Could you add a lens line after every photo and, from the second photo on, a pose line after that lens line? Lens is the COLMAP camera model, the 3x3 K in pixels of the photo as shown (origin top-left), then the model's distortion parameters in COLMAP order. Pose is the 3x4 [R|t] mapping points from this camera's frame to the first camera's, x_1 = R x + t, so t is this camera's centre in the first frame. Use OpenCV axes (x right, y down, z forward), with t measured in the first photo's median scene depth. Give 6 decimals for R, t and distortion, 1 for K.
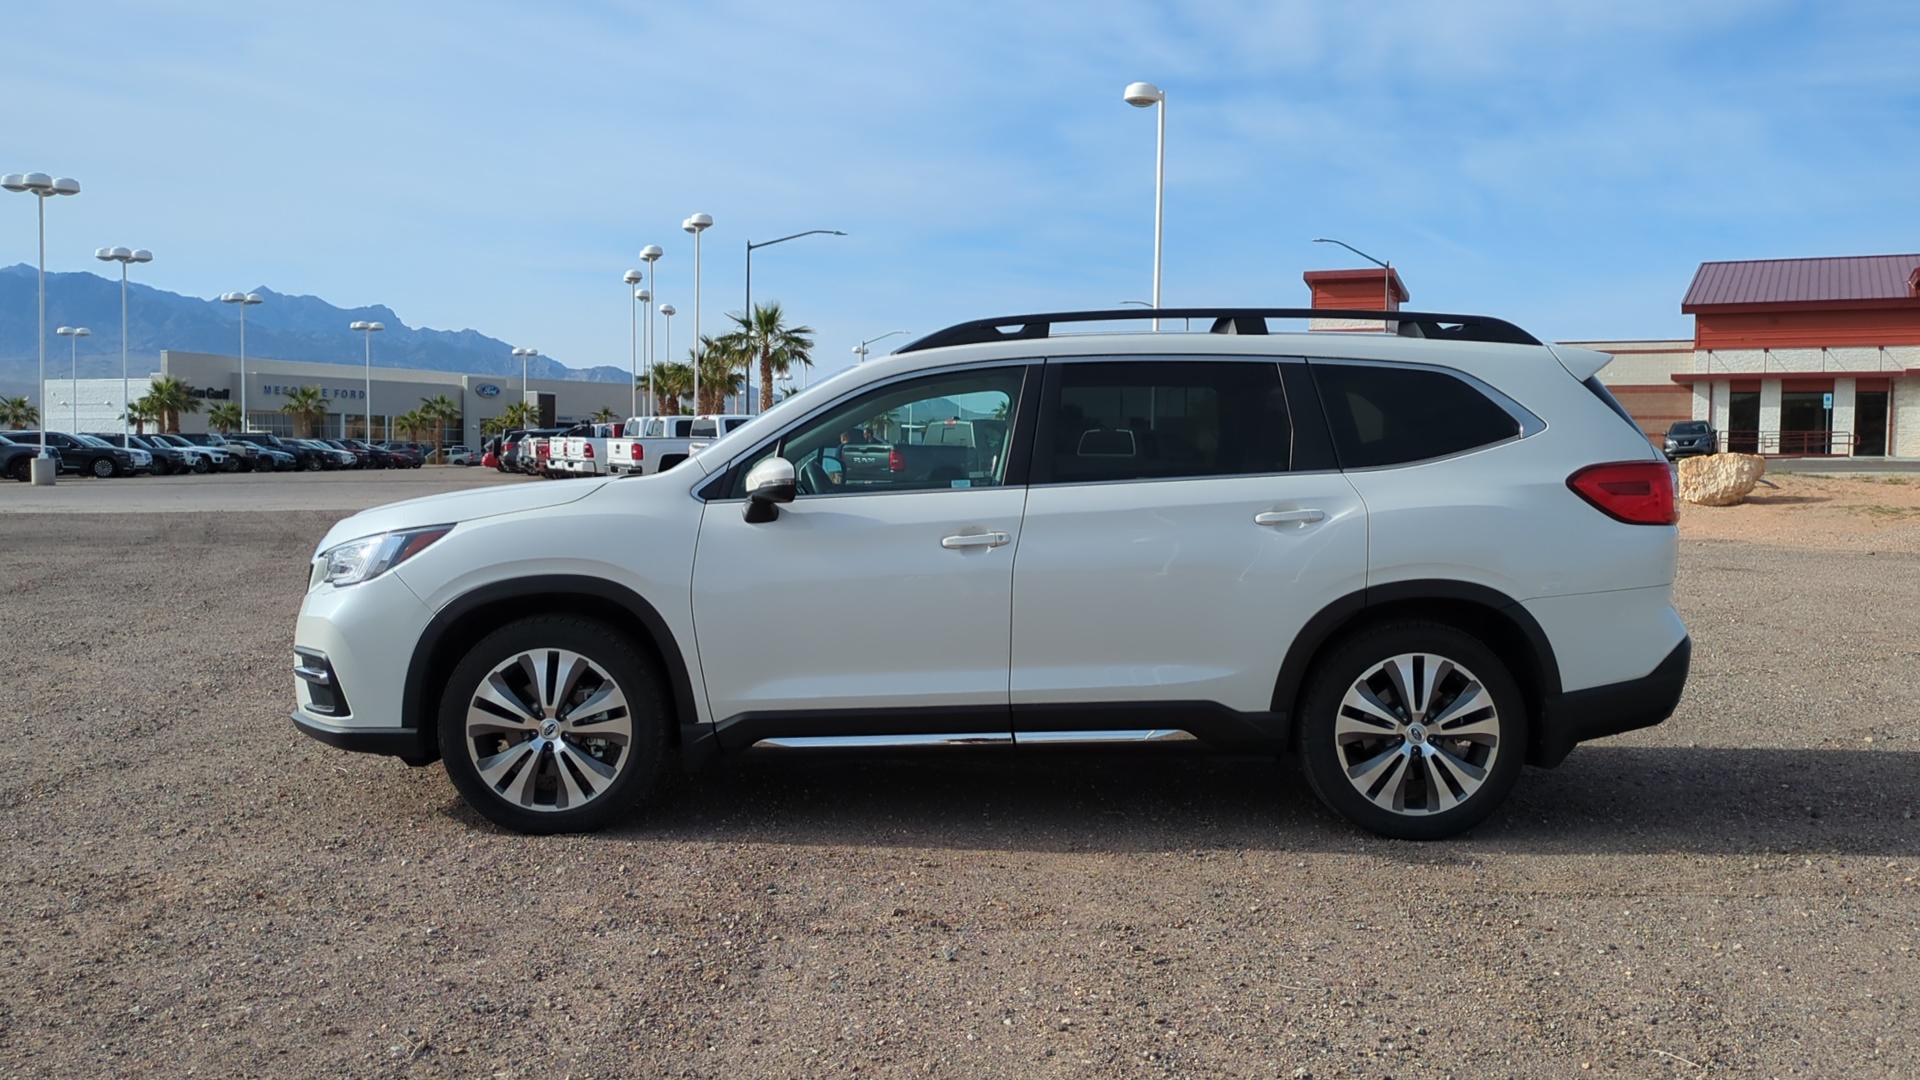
lens RADIAL K [[1642.5, 0, 978.8], [0, 1642.5, 540.0], [0, 0, 1]] dist [0.043390, -0.016820]
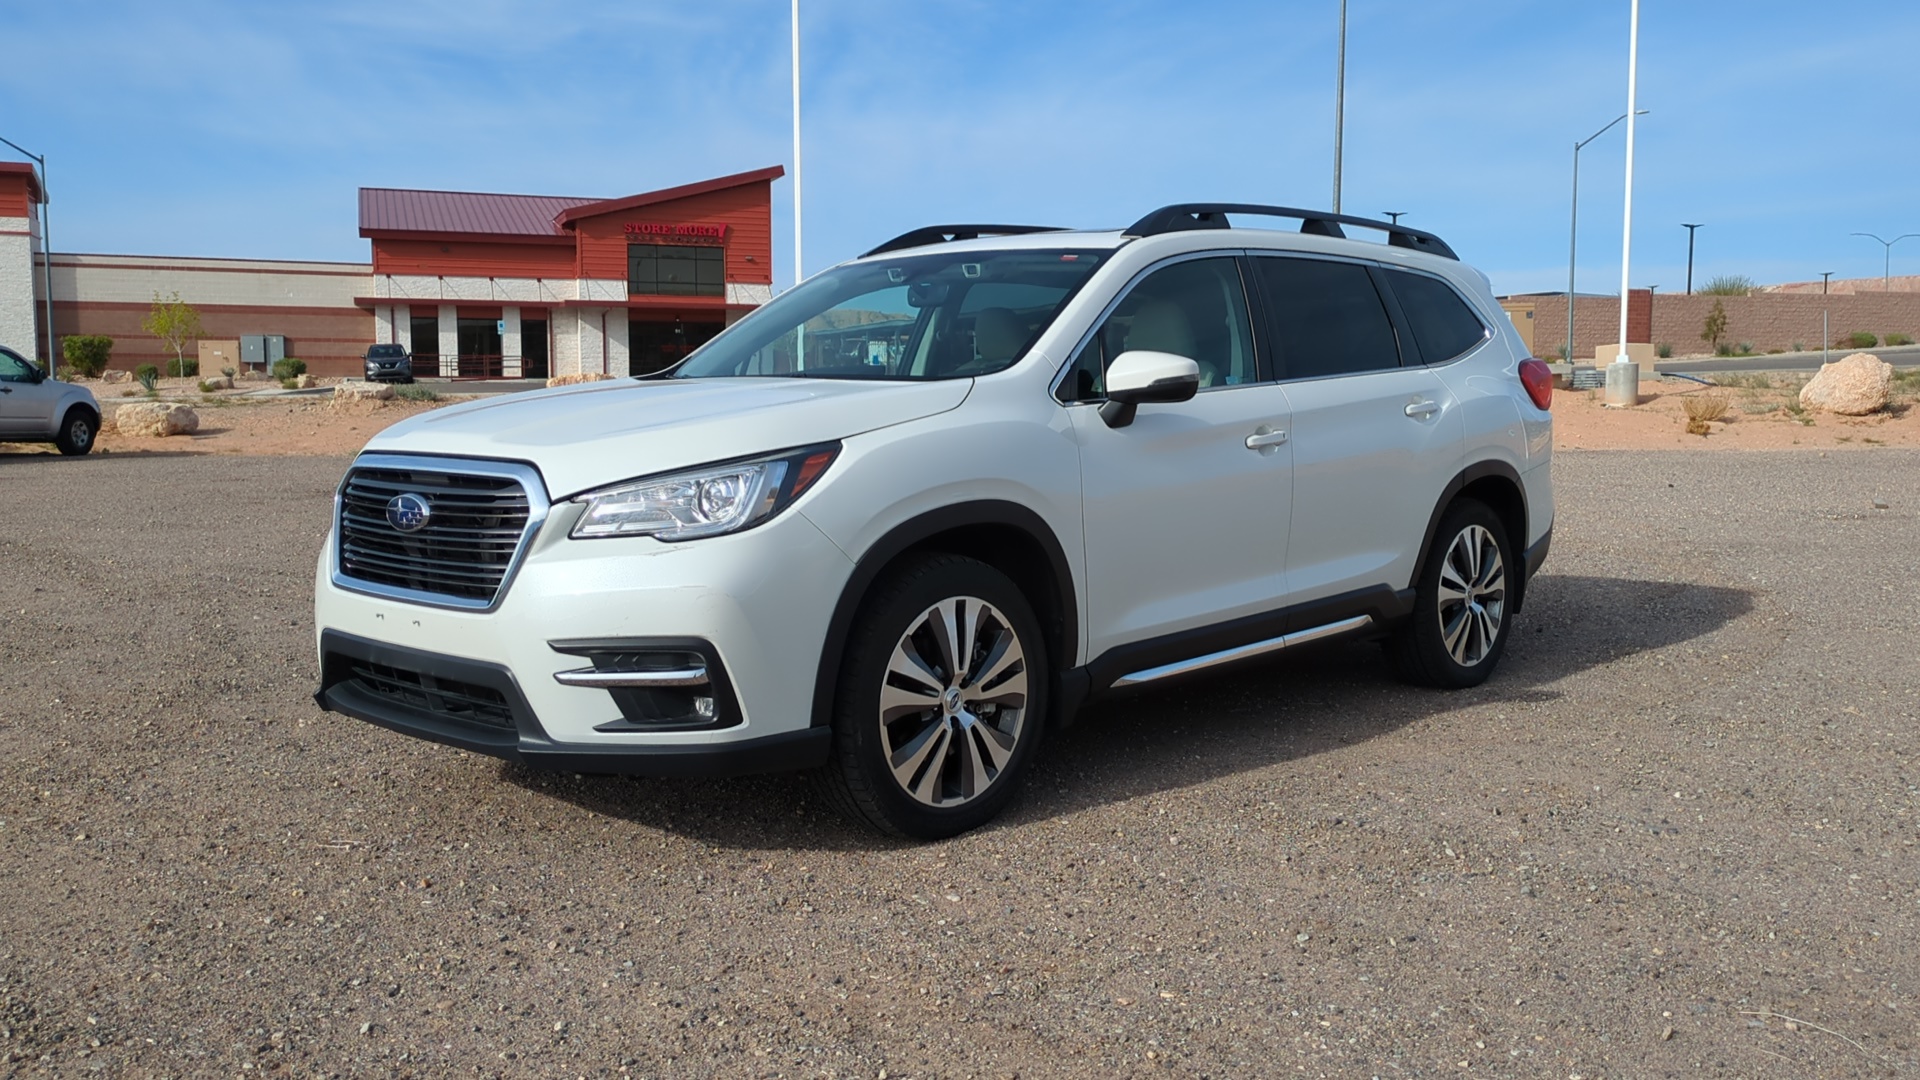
lens RADIAL K [[1642.5, 0, 978.8], [0, 1642.5, 540.0], [0, 0, 1]] dist [0.043390, -0.016820]
pose [[0.683407, -0.076788, 0.725988, -0.802710], [0.044136, 0.996980, 0.063903, -0.009985], [-0.728703, -0.011630, 0.684732, 0.455713]]
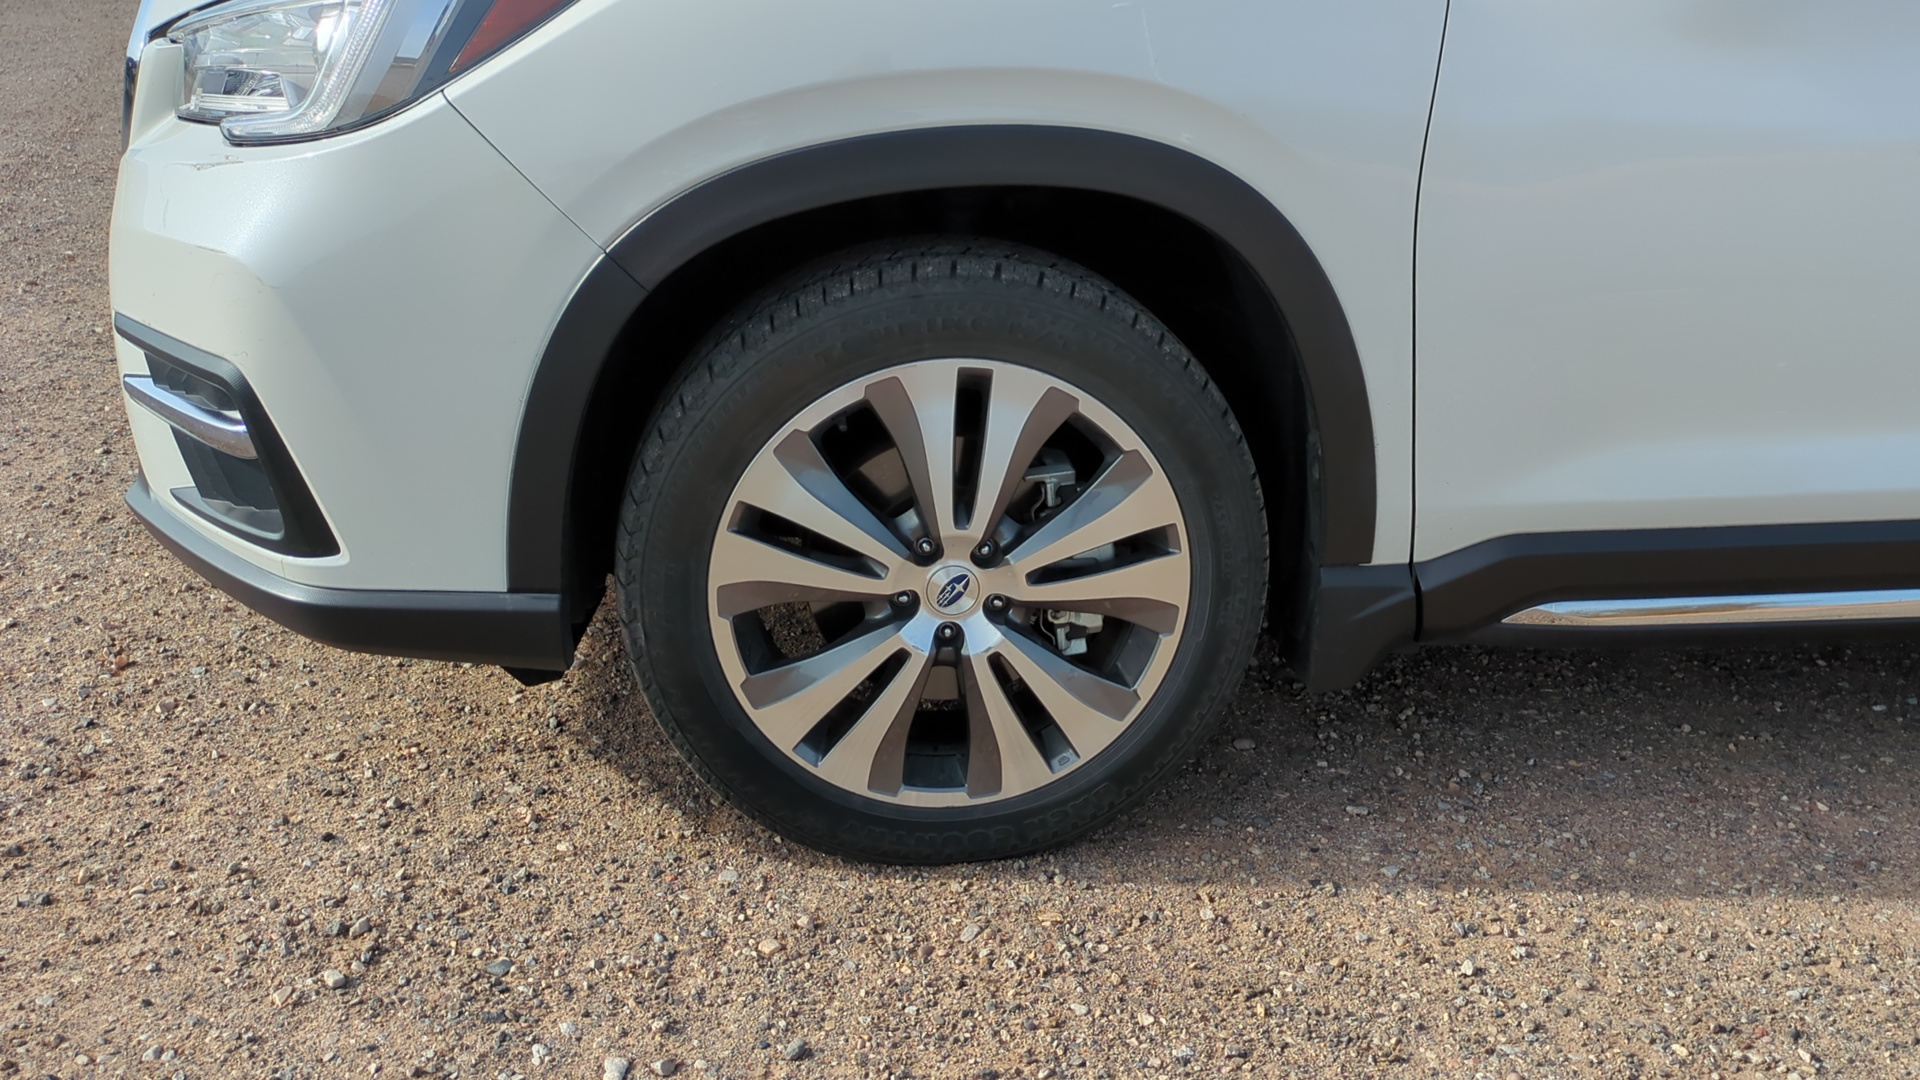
lens RADIAL K [[1642.5, 0, 978.8], [0, 1642.5, 540.0], [0, 0, 1]] dist [0.043390, -0.016820]
pose [[0.991925, -0.016608, 0.125737, -0.294782], [-0.022452, 0.952739, 0.302961, 0.001560], [-0.124826, -0.303337, 0.944672, 0.673581]]
